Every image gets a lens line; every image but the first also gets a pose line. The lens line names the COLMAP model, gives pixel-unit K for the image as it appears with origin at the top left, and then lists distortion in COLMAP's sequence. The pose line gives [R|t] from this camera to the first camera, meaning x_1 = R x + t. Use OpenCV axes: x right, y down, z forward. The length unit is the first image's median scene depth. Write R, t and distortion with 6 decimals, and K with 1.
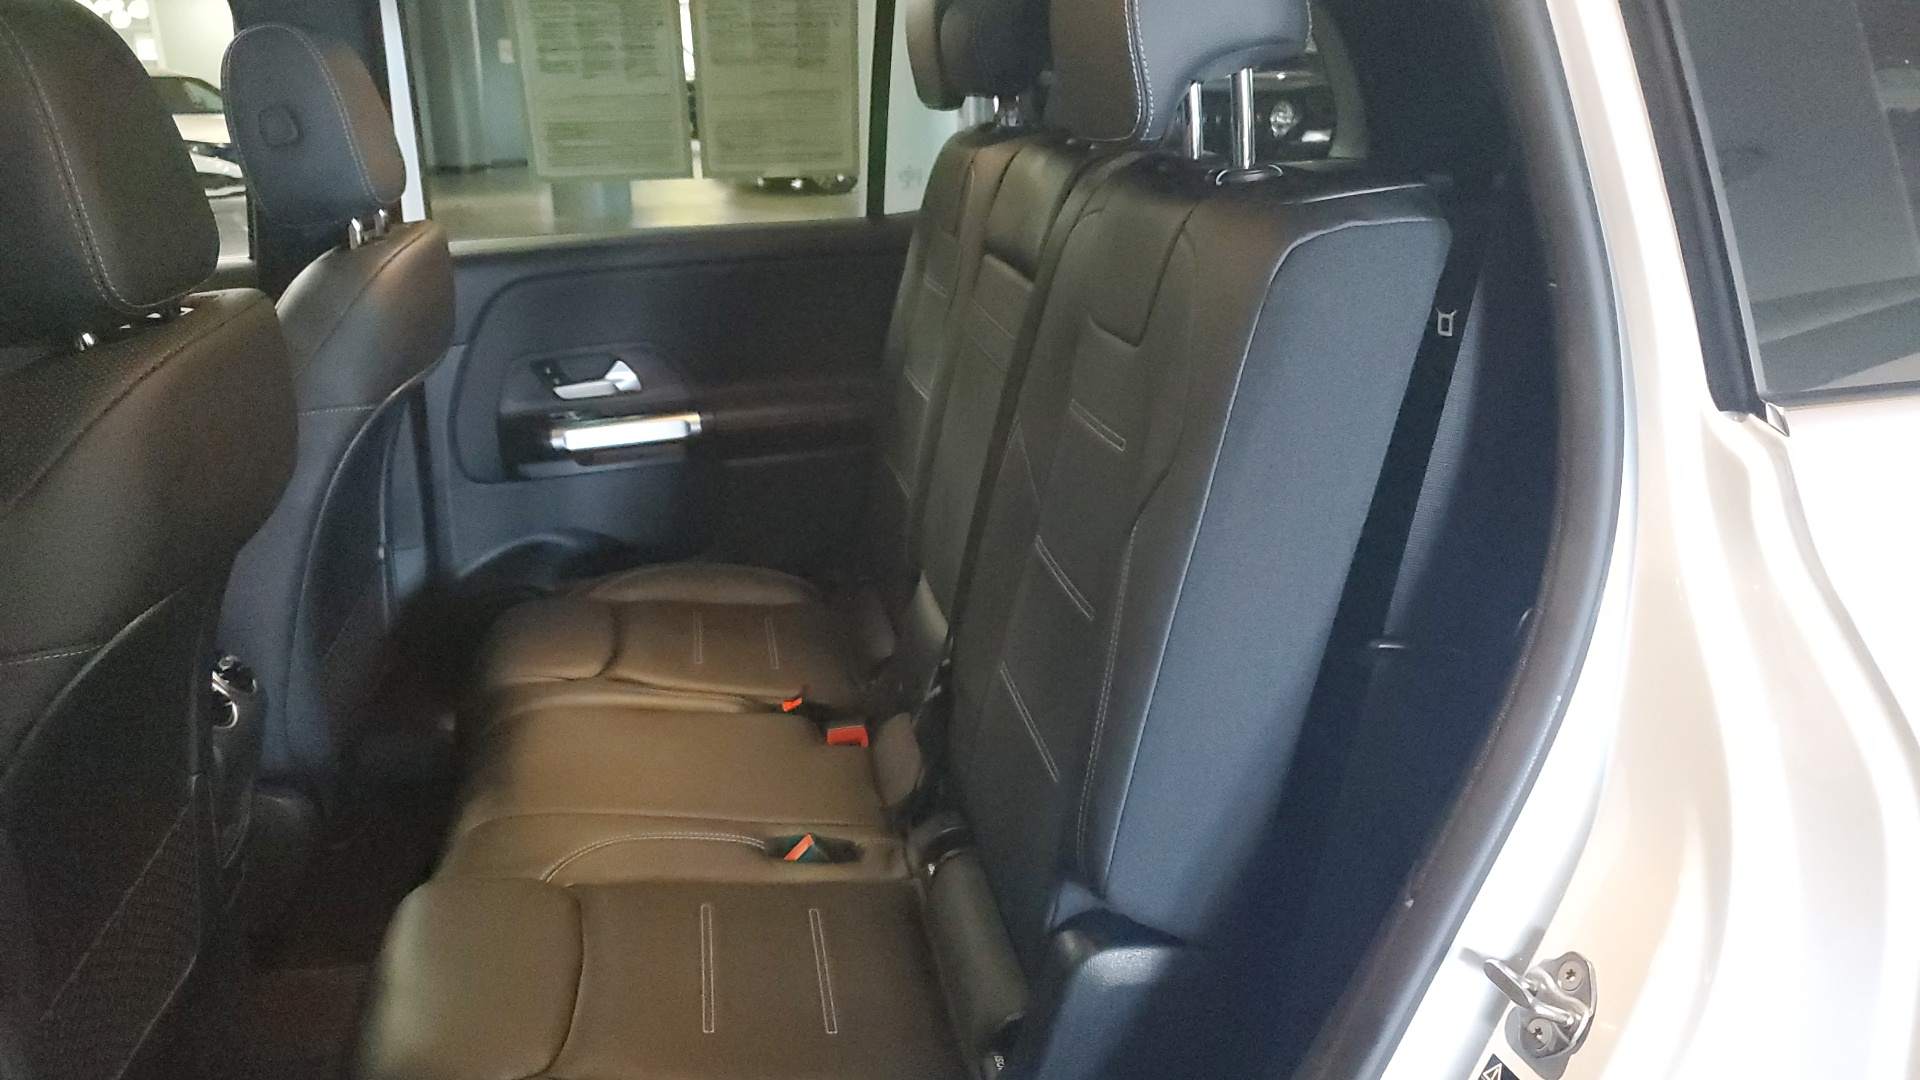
lens RADIAL K [[1546.5, 0, 962.9], [0, 1546.5, 538.8], [0, 0, 1]] dist [0.063482, -0.069527]
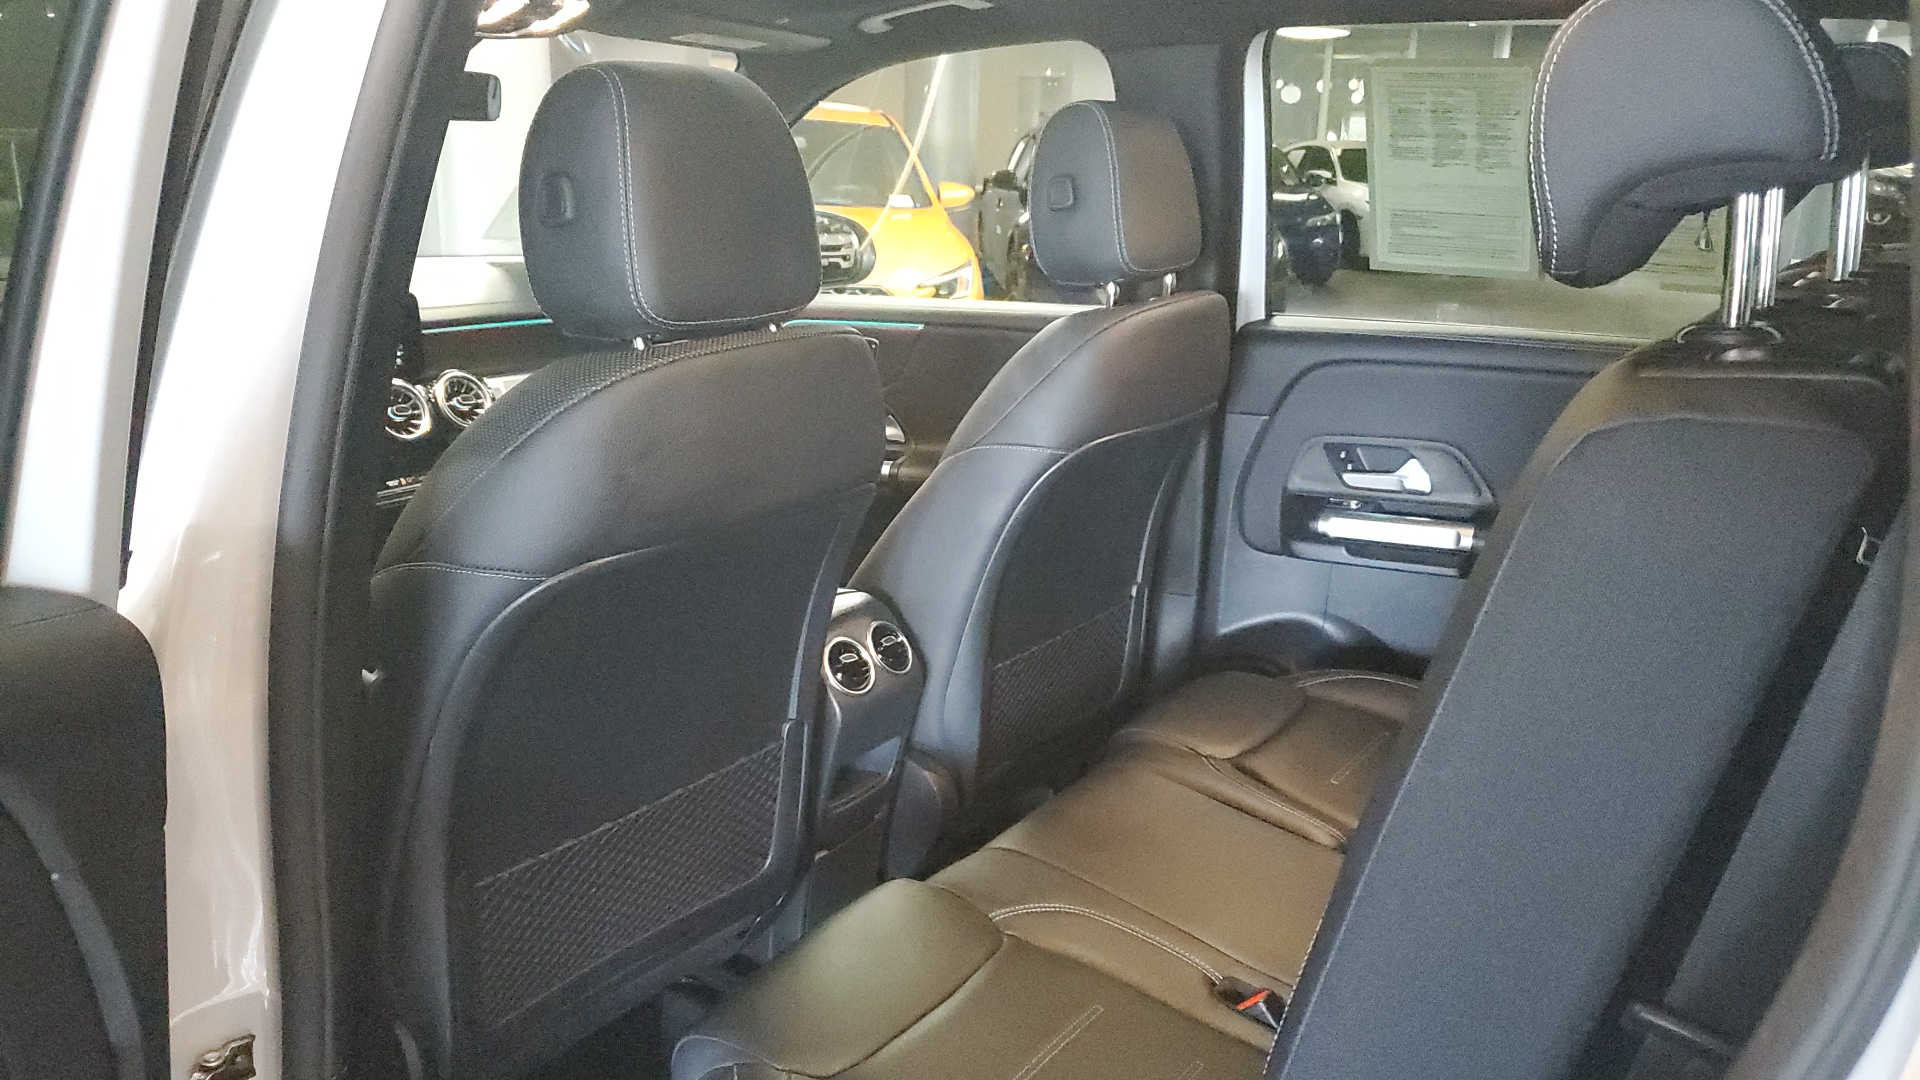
lens RADIAL K [[1546.5, 0, 966.3], [0, 1546.5, 540.1], [0, 0, 1]] dist [0.063482, -0.069527]
pose [[0.727268, 0.220922, -0.649827, 0.212267], [-0.249687, 0.967069, 0.049333, -0.045178], [0.639326, 0.126376, 0.758479, 0.108759]]
